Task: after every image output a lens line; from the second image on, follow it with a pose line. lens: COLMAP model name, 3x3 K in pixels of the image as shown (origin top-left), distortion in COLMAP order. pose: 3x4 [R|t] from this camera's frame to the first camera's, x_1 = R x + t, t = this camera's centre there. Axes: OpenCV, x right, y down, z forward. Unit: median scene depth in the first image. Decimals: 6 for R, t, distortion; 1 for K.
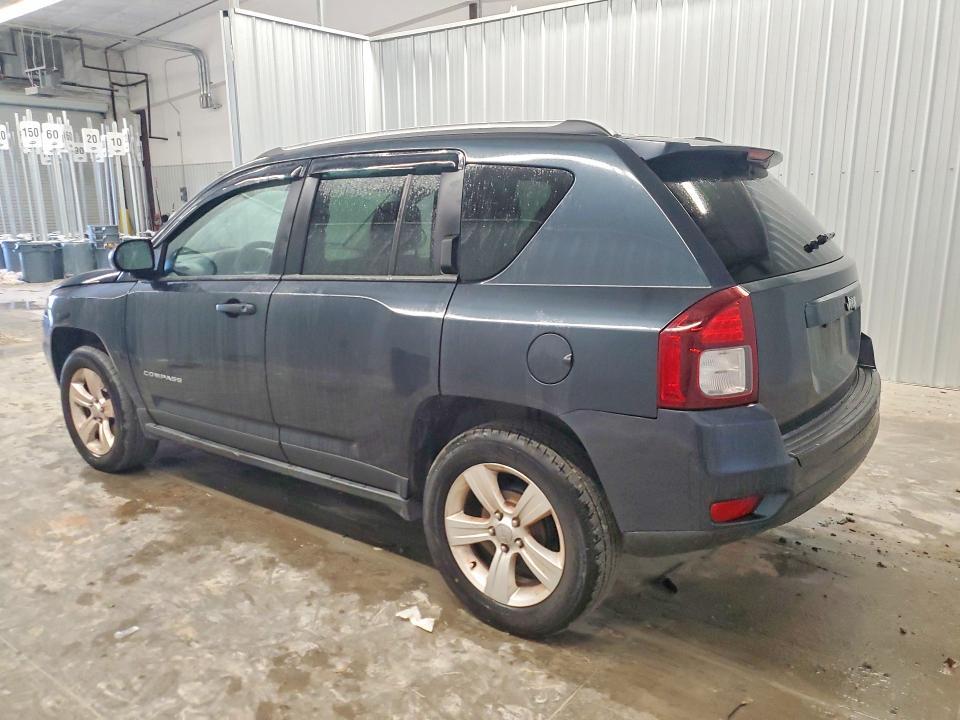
lens RADIAL K [[724.9, 0, 477.6], [0, 724.9, 363.8], [0, 0, 1]] dist [0.037166, 0.004097]
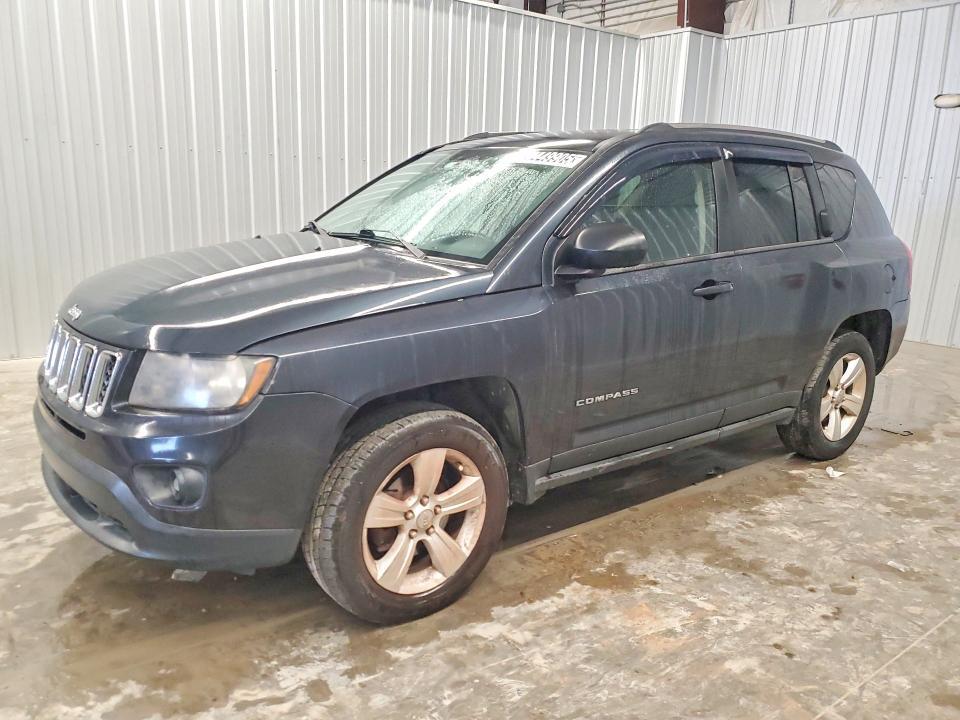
lens RADIAL K [[724.9, 0, 477.1], [0, 724.9, 356.6], [0, 0, 1]] dist [0.037166, 0.004097]
pose [[0.267899, -0.193041, 0.943909, -1.302653], [0.164233, 0.974532, 0.152692, -0.181649], [-0.949346, 0.114115, 0.292780, 0.976291]]
